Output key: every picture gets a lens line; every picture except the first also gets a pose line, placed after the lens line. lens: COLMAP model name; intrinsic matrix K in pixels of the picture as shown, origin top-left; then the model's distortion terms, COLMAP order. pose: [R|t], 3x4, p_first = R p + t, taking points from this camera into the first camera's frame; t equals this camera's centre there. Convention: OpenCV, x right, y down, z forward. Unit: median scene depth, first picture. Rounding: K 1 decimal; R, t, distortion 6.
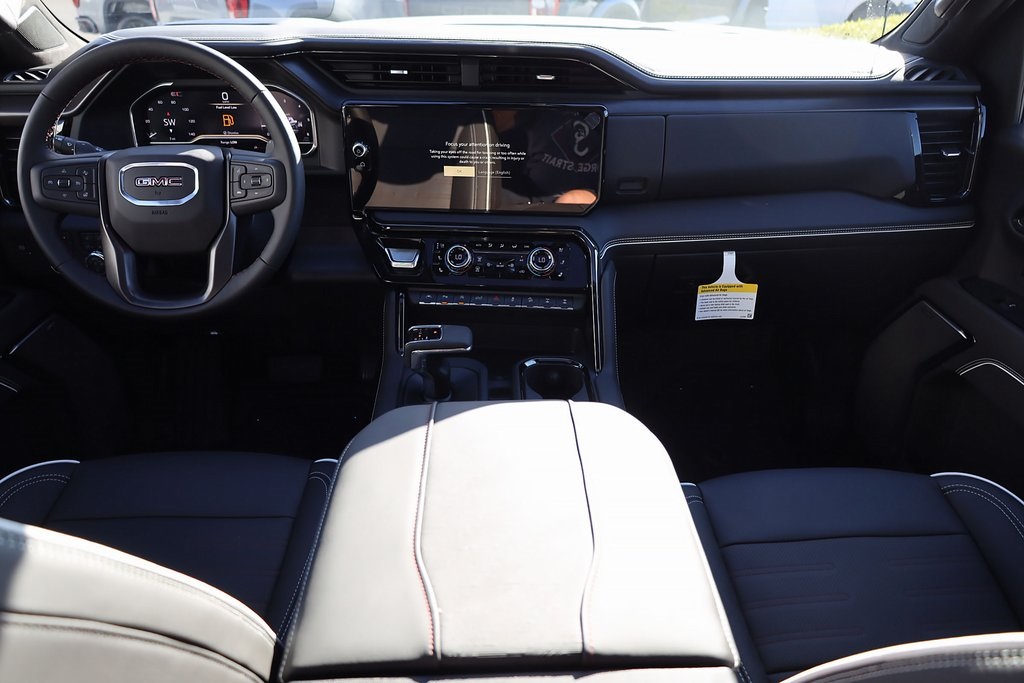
lens RADIAL K [[695.7, 0, 505.7], [0, 695.7, 338.2], [0, 0, 1]] dist [0.009648, -0.011016]
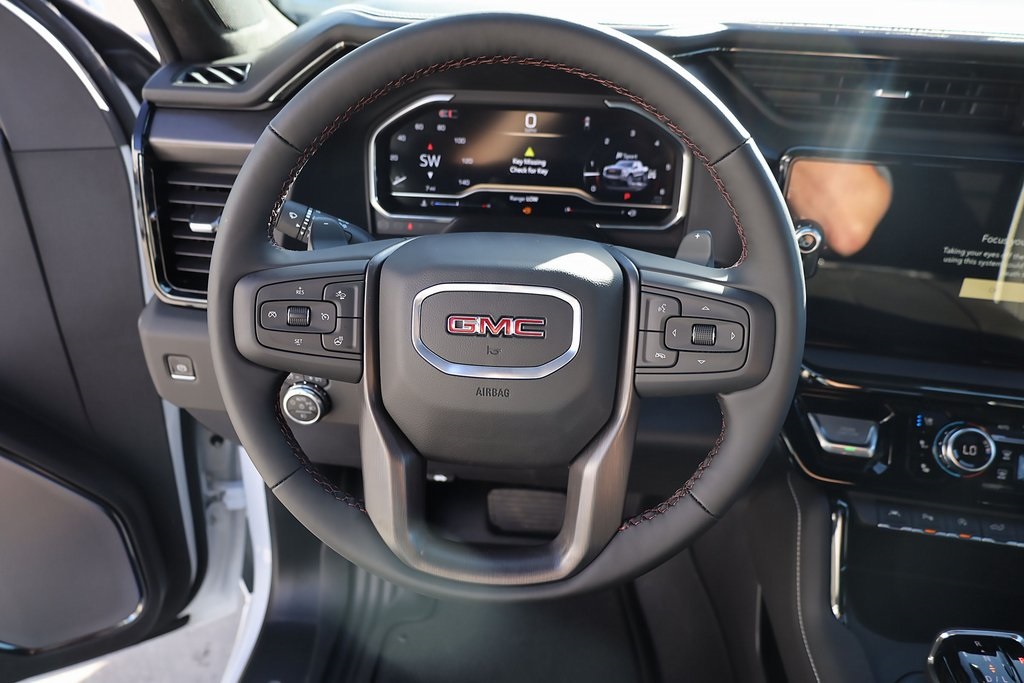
lens RADIAL K [[695.7, 0, 521.8], [0, 695.7, 338.4], [0, 0, 1]] dist [0.009648, -0.011016]
pose [[0.993334, 0.070662, -0.091079, -0.369579], [-0.069657, 0.997470, 0.014166, -0.188968], [0.091849, -0.007728, 0.995743, 0.457319]]
